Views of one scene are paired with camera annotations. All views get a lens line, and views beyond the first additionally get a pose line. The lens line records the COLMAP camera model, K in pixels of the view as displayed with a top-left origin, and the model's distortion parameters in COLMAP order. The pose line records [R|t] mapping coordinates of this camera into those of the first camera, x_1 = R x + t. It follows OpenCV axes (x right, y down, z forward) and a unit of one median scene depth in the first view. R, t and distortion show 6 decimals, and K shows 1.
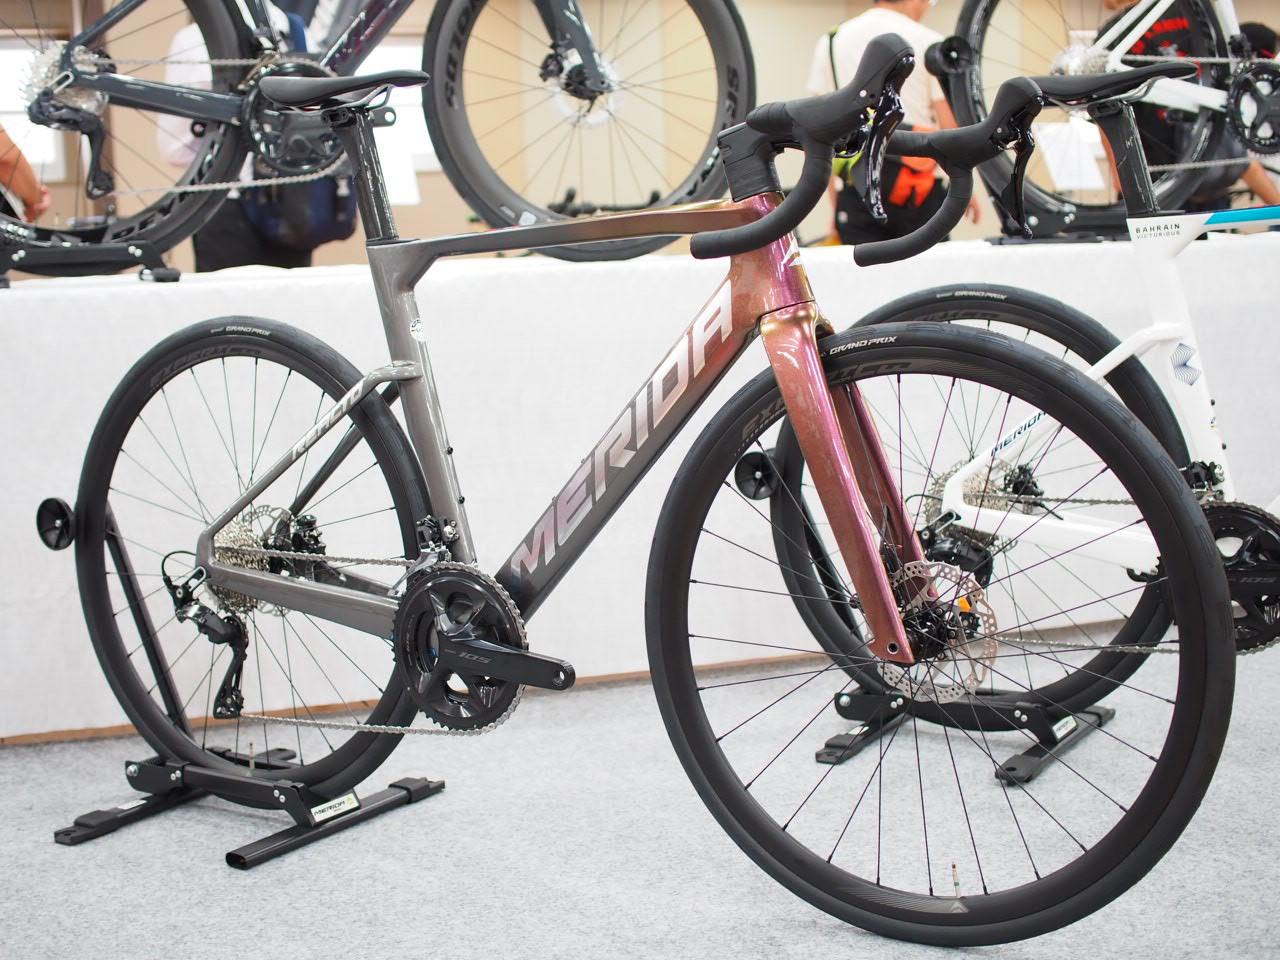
lens RADIAL K [[1794.7, 0, 640.0], [0, 1794.7, 480.0], [0, 0, 1]] dist [-0.026600, -0.033569]
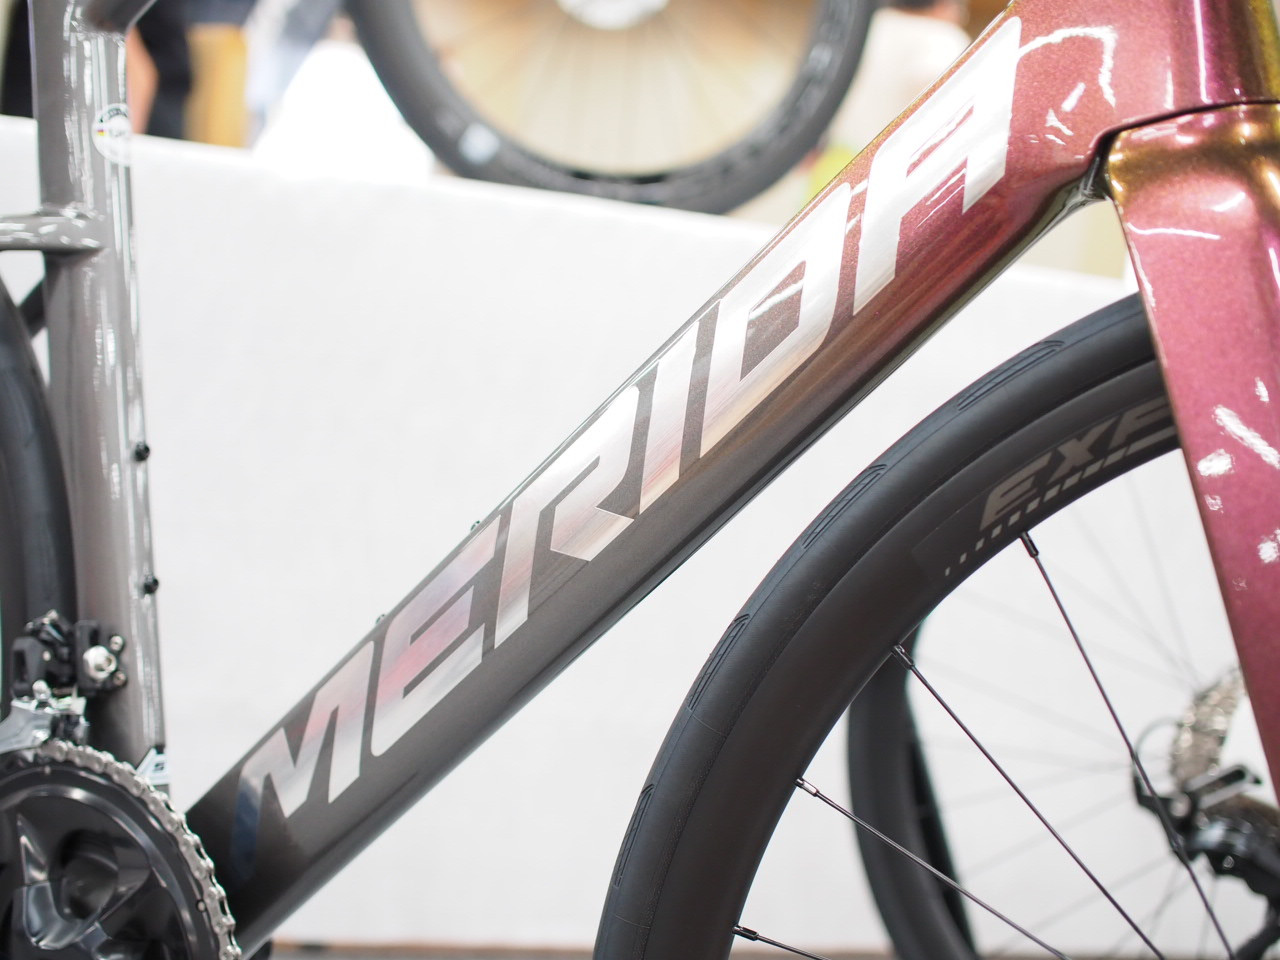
lens RADIAL K [[1794.7, 0, 640.0], [0, 1794.7, 480.0], [0, 0, 1]] dist [-0.026600, -0.033569]
pose [[0.987869, 0.153391, 0.024215, -0.010054], [-0.151318, 0.985867, -0.071898, 0.000845], [-0.034902, 0.067362, 0.997118, 0.643790]]
